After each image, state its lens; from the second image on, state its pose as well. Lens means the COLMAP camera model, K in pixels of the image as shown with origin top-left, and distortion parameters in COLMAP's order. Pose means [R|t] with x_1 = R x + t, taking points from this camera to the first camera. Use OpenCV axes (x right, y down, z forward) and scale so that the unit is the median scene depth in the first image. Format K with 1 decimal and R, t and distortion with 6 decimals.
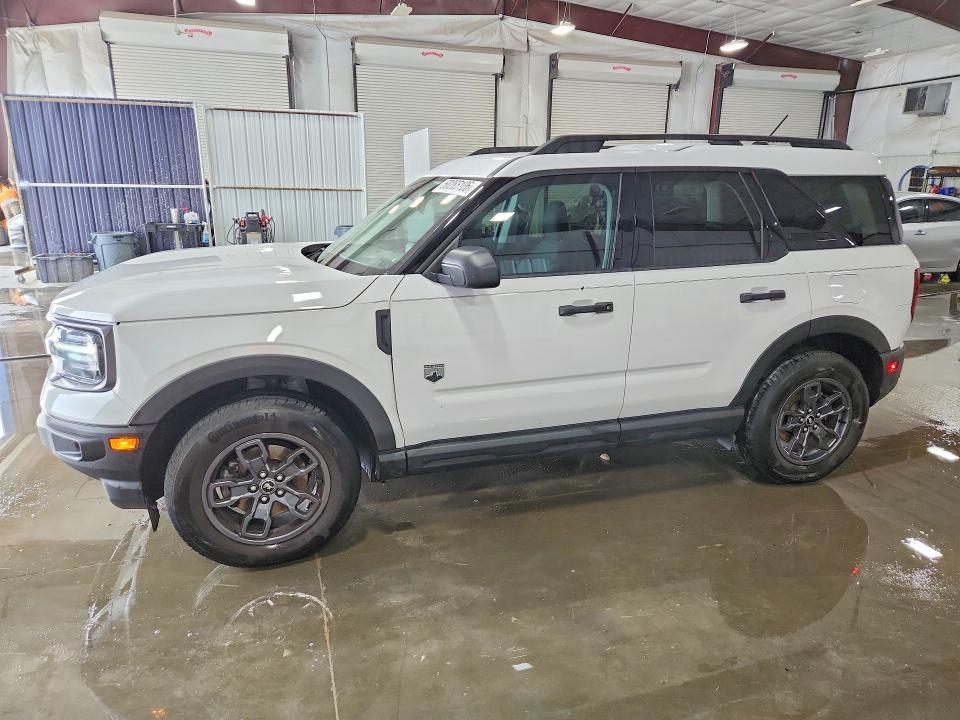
lens RADIAL K [[631.4, 0, 480.0], [0, 631.4, 360.0], [0, 0, 1]] dist [0.026040, -0.003091]
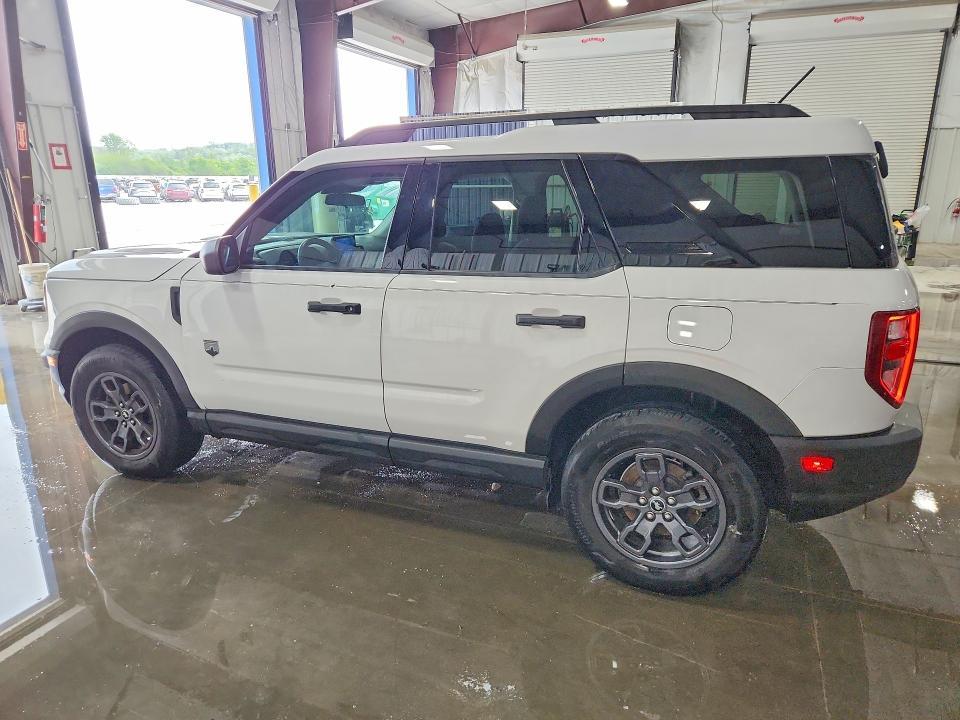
lens RADIAL K [[690.2, 0, 480.0], [0, 690.2, 360.0], [0, 0, 1]] dist [0.007923, 0.008649]
pose [[0.751048, 0.148148, -0.643412, 0.827534], [-0.162494, 0.986002, 0.037353, -0.062480], [0.639940, 0.076496, 0.764608, 0.275194]]
